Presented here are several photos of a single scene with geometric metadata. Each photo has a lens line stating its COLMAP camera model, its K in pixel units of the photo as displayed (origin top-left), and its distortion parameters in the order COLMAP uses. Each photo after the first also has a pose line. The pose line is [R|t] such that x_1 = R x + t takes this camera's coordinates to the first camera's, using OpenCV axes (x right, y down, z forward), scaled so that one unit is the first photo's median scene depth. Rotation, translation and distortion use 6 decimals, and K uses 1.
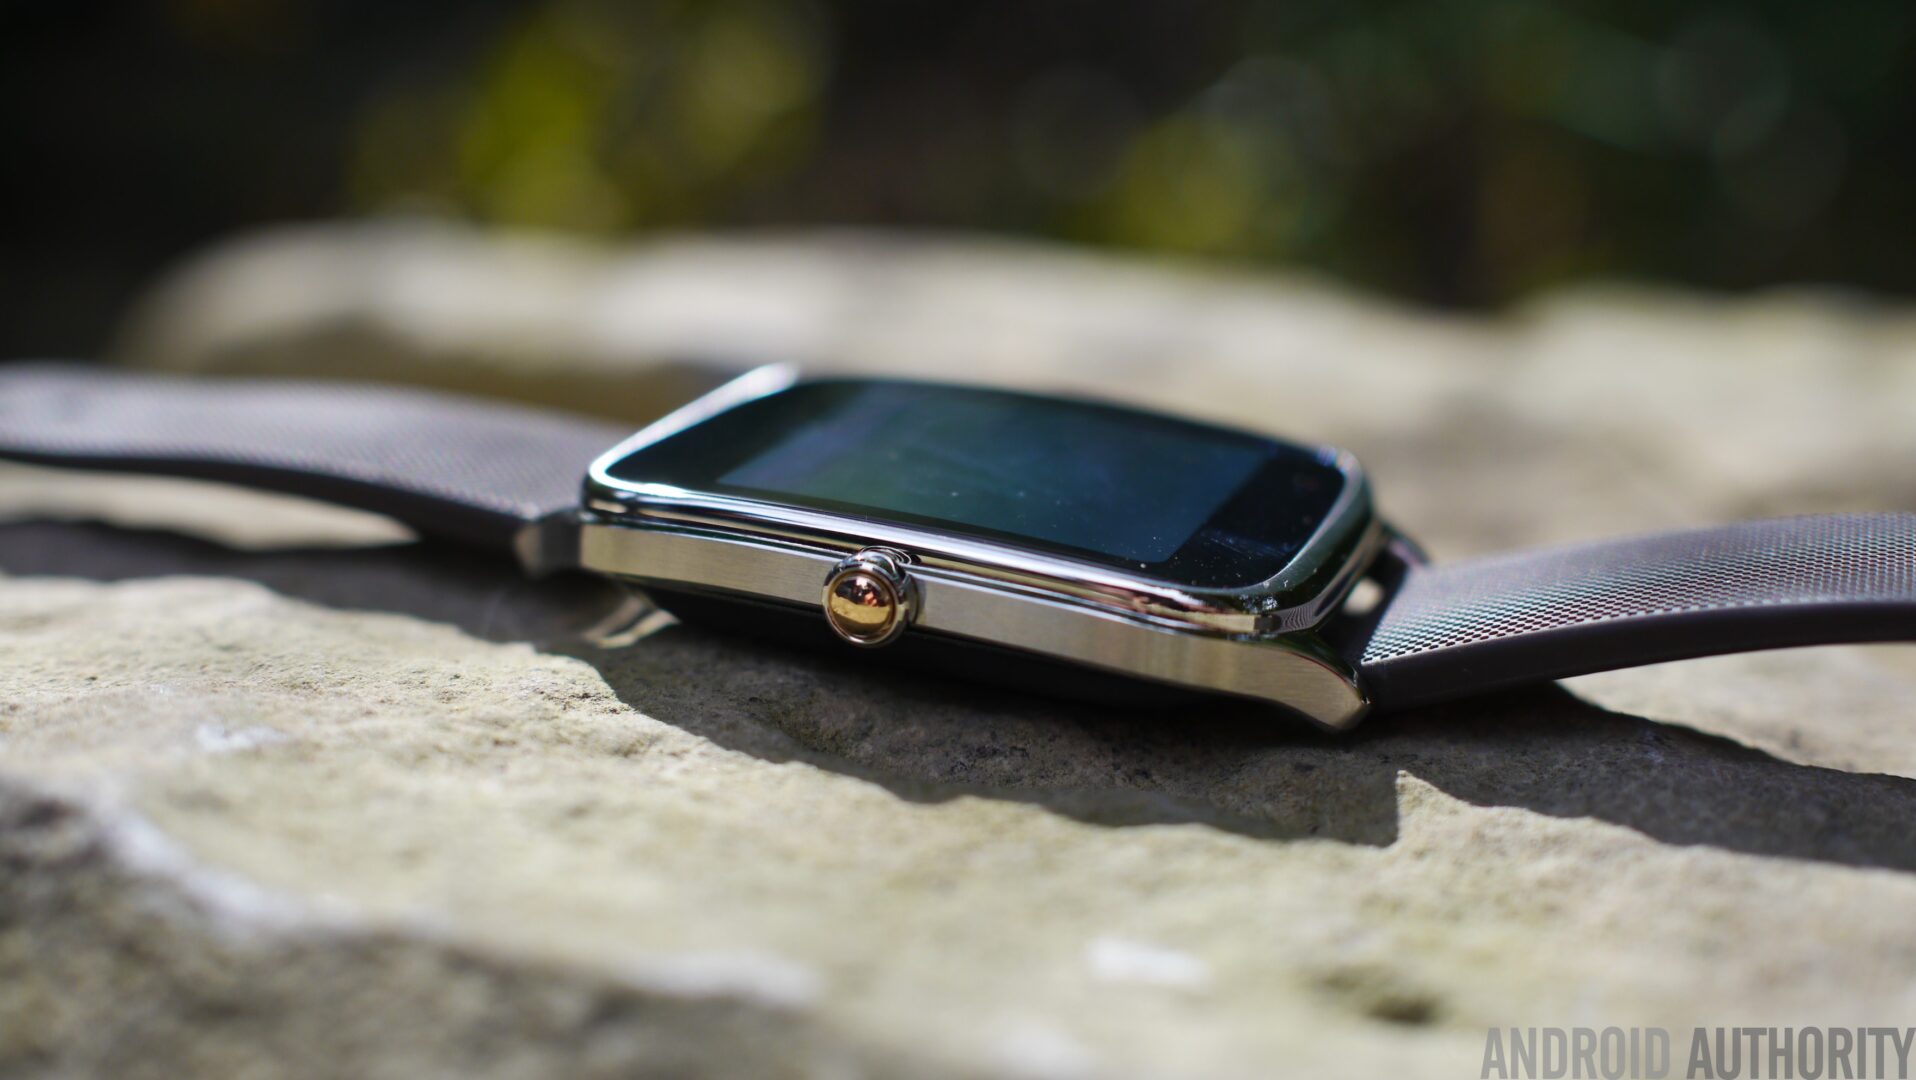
lens RADIAL K [[2805.8, 0, 958.0], [0, 2805.8, 540.0], [0, 0, 1]] dist [-0.239083, 0.074334]
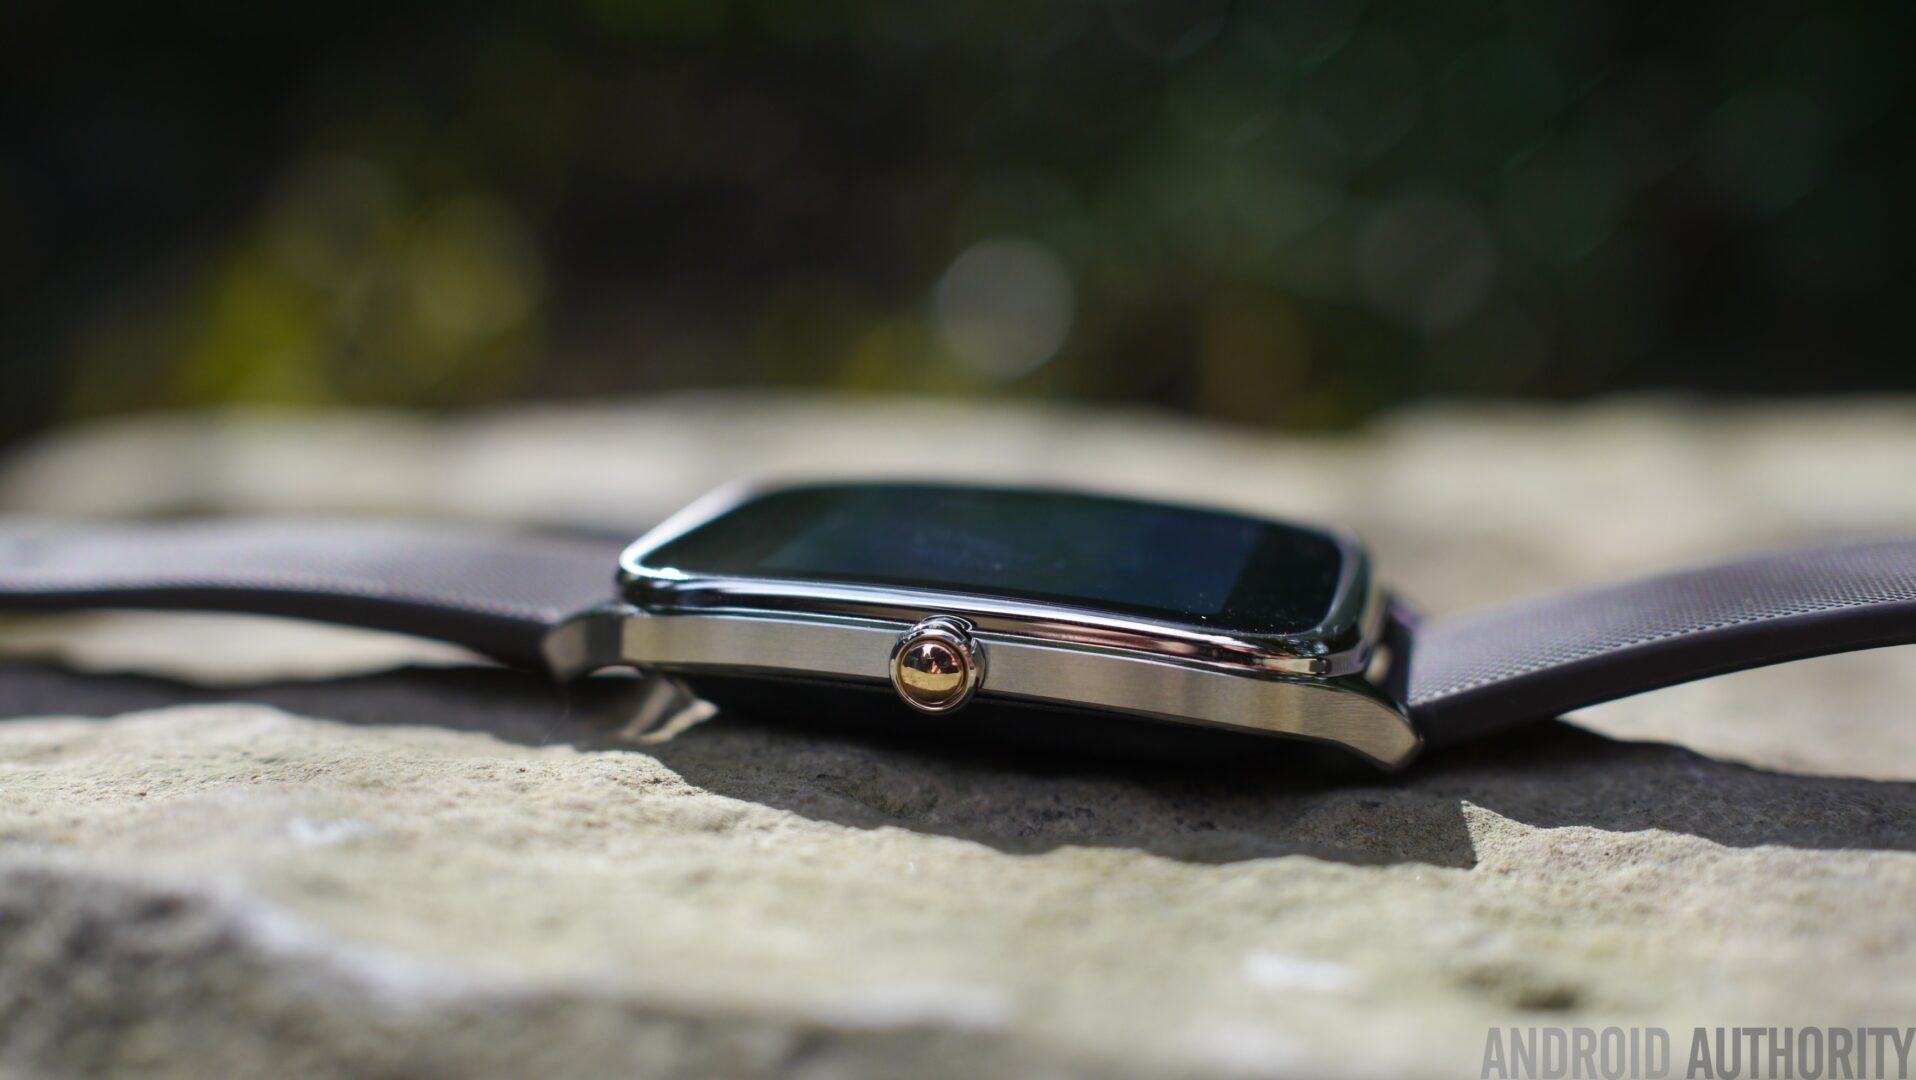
lens RADIAL K [[2805.8, 0, 958.0], [0, 2805.8, 540.0], [0, 0, 1]] dist [-0.239083, 0.074334]
pose [[0.991001, -0.052003, 0.123340, -0.149758], [0.062203, 0.994824, -0.080343, 0.058825], [-0.118523, 0.087292, 0.989107, -0.001035]]
